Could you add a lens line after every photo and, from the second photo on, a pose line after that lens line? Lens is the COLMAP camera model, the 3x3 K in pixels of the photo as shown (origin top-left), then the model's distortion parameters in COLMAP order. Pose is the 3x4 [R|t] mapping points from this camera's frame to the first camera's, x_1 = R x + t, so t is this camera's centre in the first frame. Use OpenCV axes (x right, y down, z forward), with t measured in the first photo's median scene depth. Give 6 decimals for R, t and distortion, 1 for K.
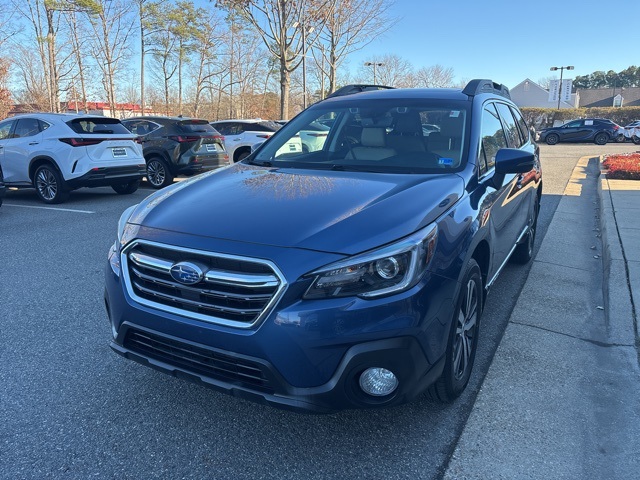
lens RADIAL K [[486.8, 0, 321.3], [0, 486.8, 242.4], [0, 0, 1]] dist [0.047551, -0.048428]
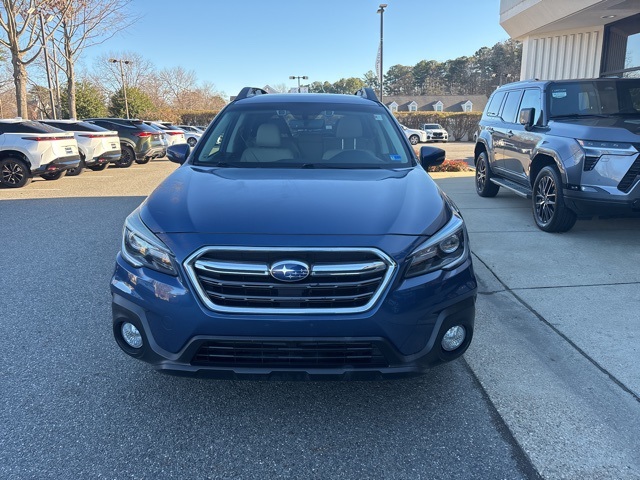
lens RADIAL K [[486.8, 0, 321.8], [0, 486.8, 242.1], [0, 0, 1]] dist [0.047551, -0.048428]
pose [[0.875890, -0.106948, 0.470509, -0.598927], [0.109325, 0.993754, 0.022366, -0.010636], [-0.469963, 0.031849, 0.882111, 0.064930]]
